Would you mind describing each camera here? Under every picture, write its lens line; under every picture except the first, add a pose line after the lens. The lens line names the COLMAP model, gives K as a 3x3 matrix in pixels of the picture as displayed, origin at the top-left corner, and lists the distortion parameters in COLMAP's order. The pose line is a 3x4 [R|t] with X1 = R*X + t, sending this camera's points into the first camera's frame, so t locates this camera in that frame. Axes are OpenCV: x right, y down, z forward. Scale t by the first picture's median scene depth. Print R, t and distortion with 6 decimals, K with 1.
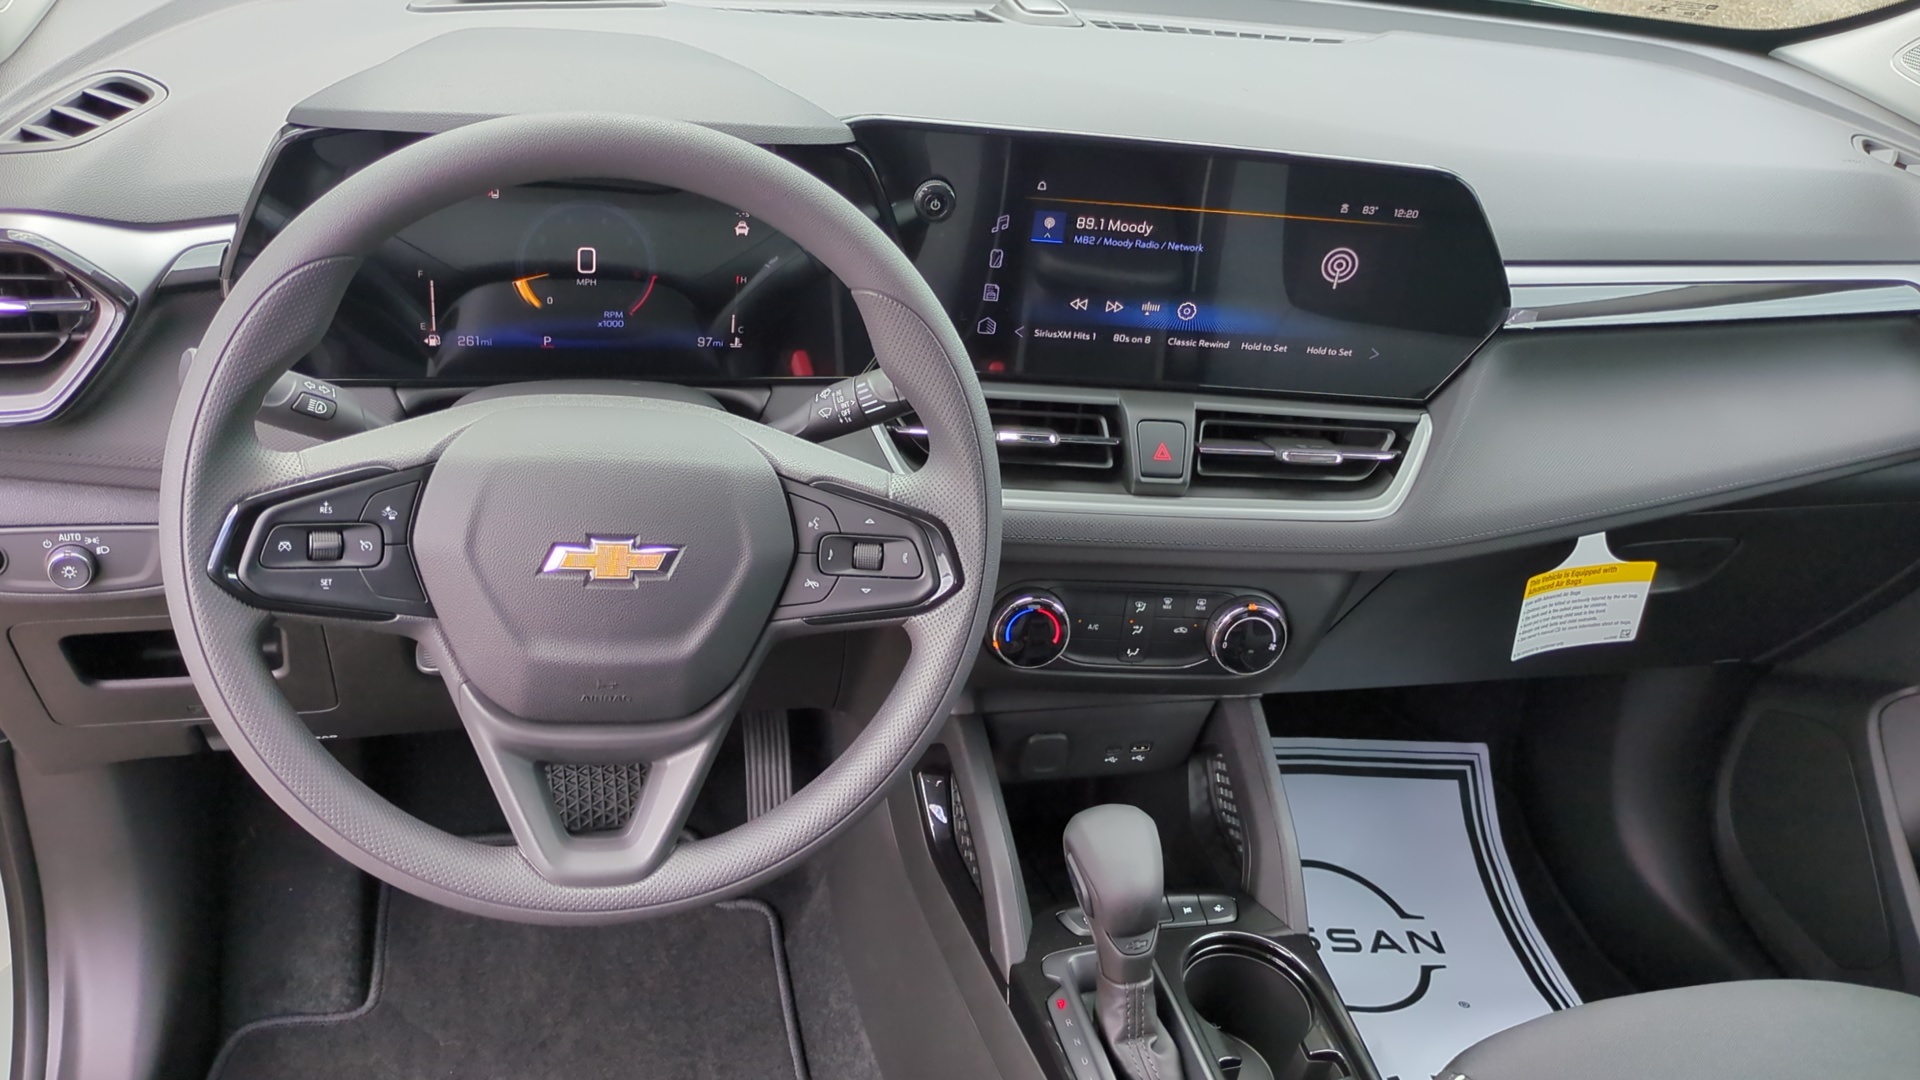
lens RADIAL K [[1506.0, 0, 960.0], [0, 1506.0, 540.0], [0, 0, 1]] dist [0.000806, 0.000022]
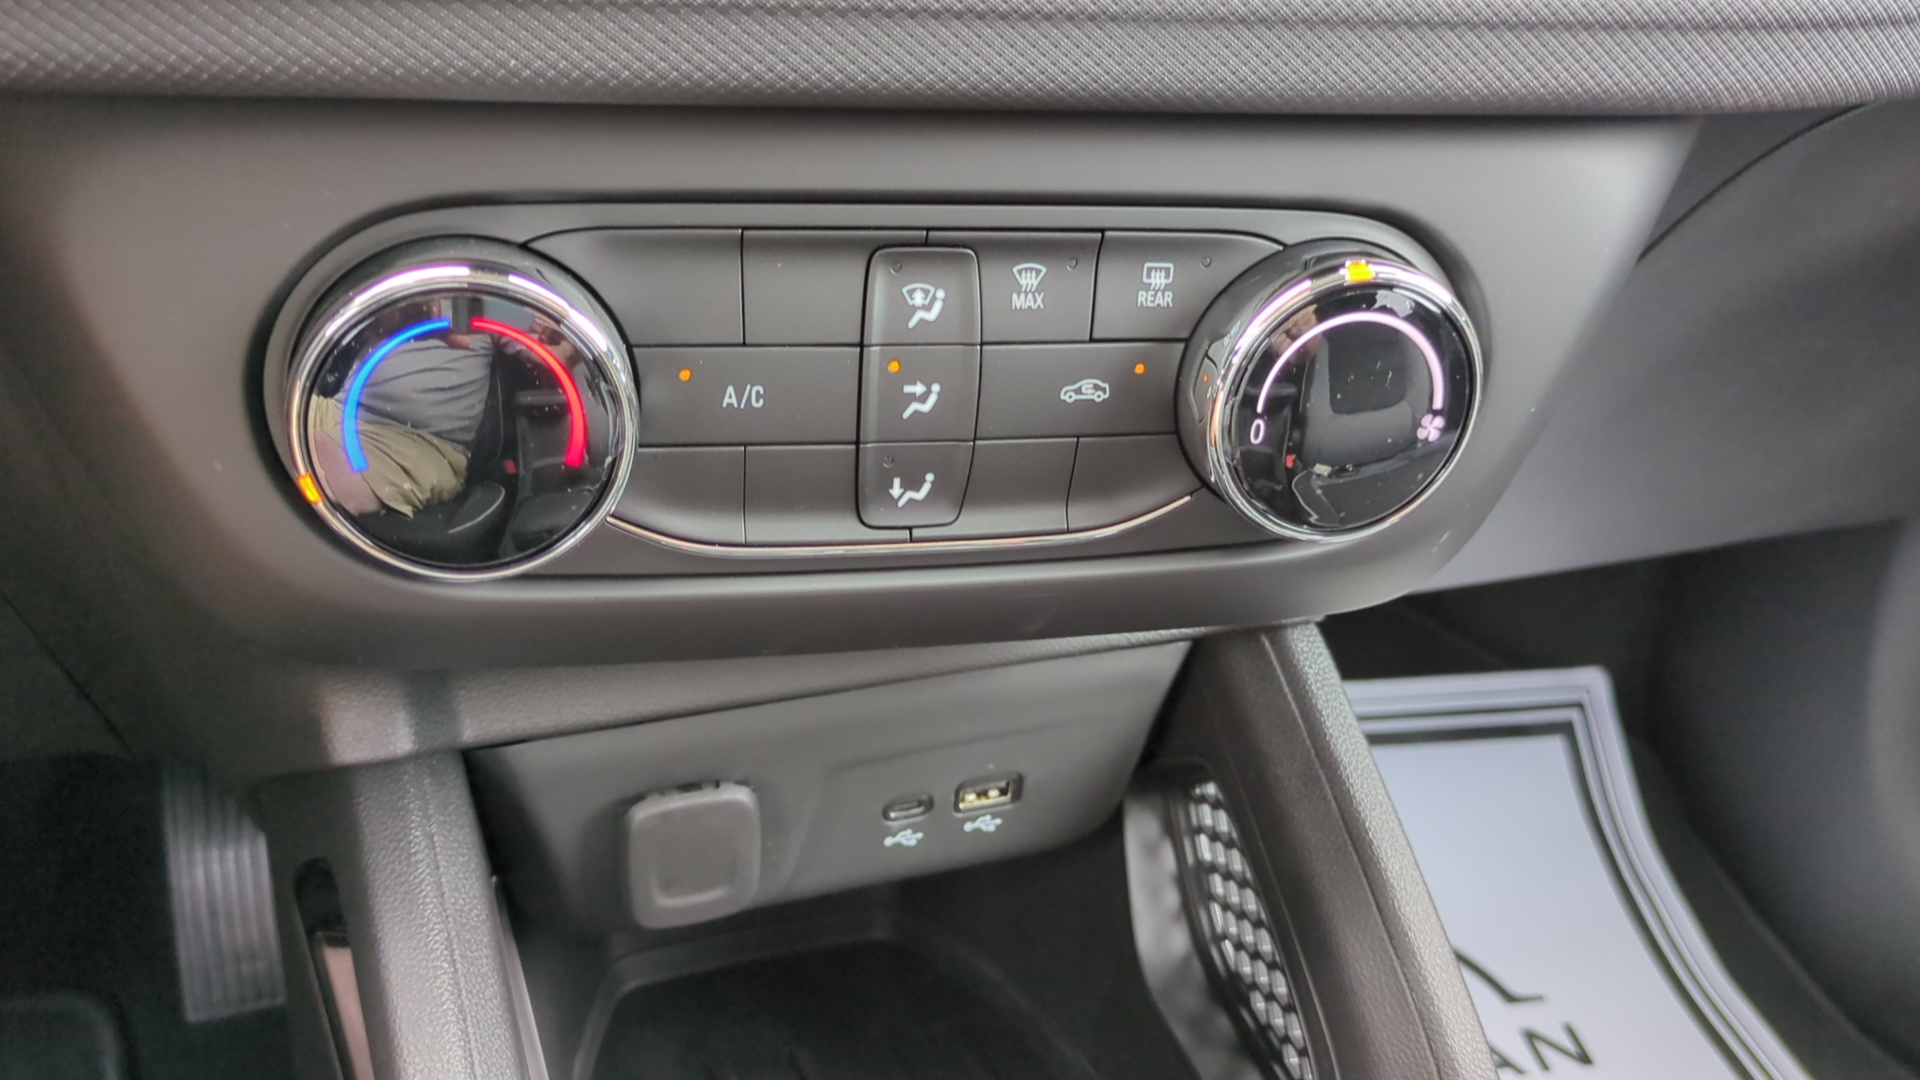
lens RADIAL K [[1506.0, 0, 960.0], [0, 1506.0, 540.0], [0, 0, 1]] dist [0.000806, 0.000022]
pose [[0.993352, -0.080157, 0.082629, 0.091904], [0.077246, 0.996293, 0.037857, 0.067579], [-0.085357, -0.031223, 0.995861, 0.672891]]
